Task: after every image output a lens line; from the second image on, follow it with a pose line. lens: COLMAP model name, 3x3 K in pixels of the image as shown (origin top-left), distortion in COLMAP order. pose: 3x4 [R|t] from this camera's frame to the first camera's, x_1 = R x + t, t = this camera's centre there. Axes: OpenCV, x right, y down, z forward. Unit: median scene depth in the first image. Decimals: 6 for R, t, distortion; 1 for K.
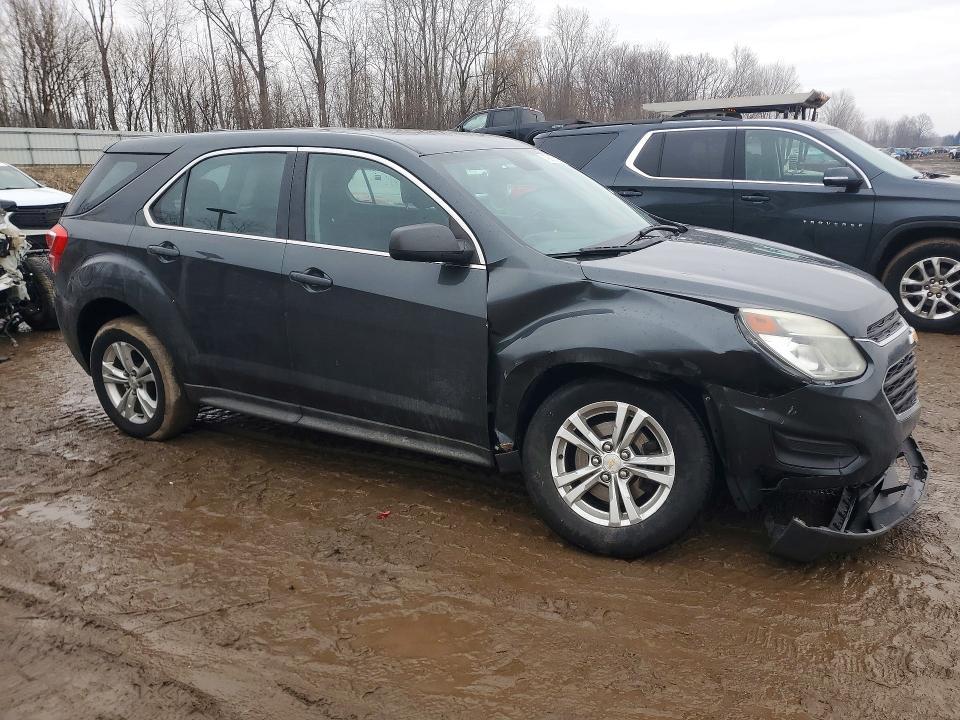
lens RADIAL K [[751.5, 0, 481.1], [0, 751.5, 358.4], [0, 0, 1]] dist [-0.006077, -0.009774]
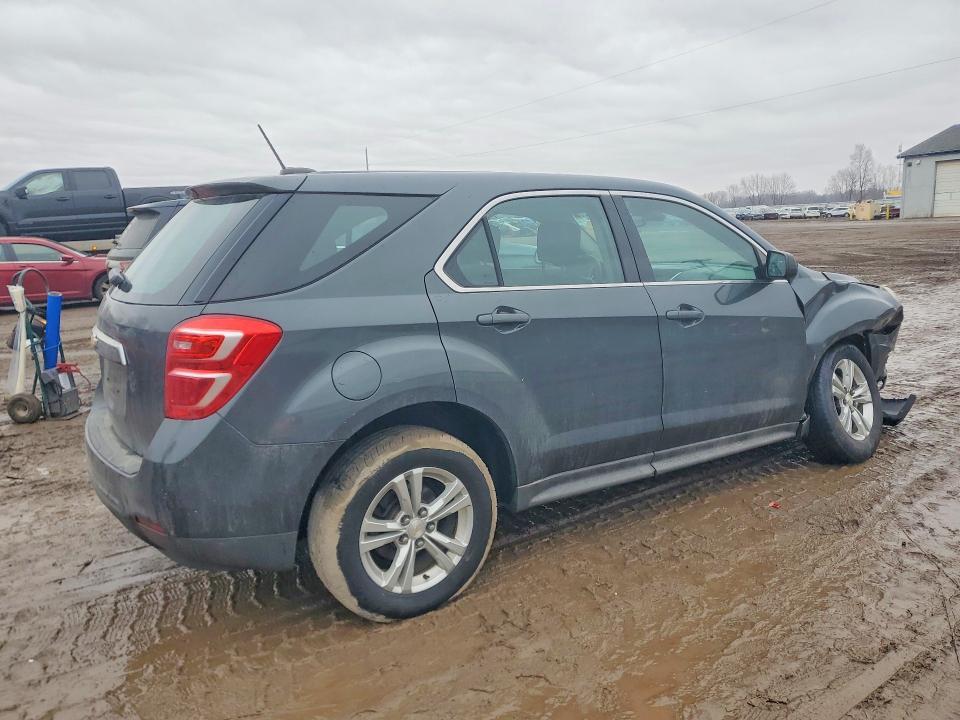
lens RADIAL K [[751.5, 0, 481.9], [0, 751.5, 355.3], [0, 0, 1]] dist [-0.006077, -0.009774]
pose [[0.485496, -0.149247, 0.861405, -1.169895], [0.258009, 0.965894, 0.021934, -0.137020], [-0.835299, 0.211601, 0.507445, 0.676844]]
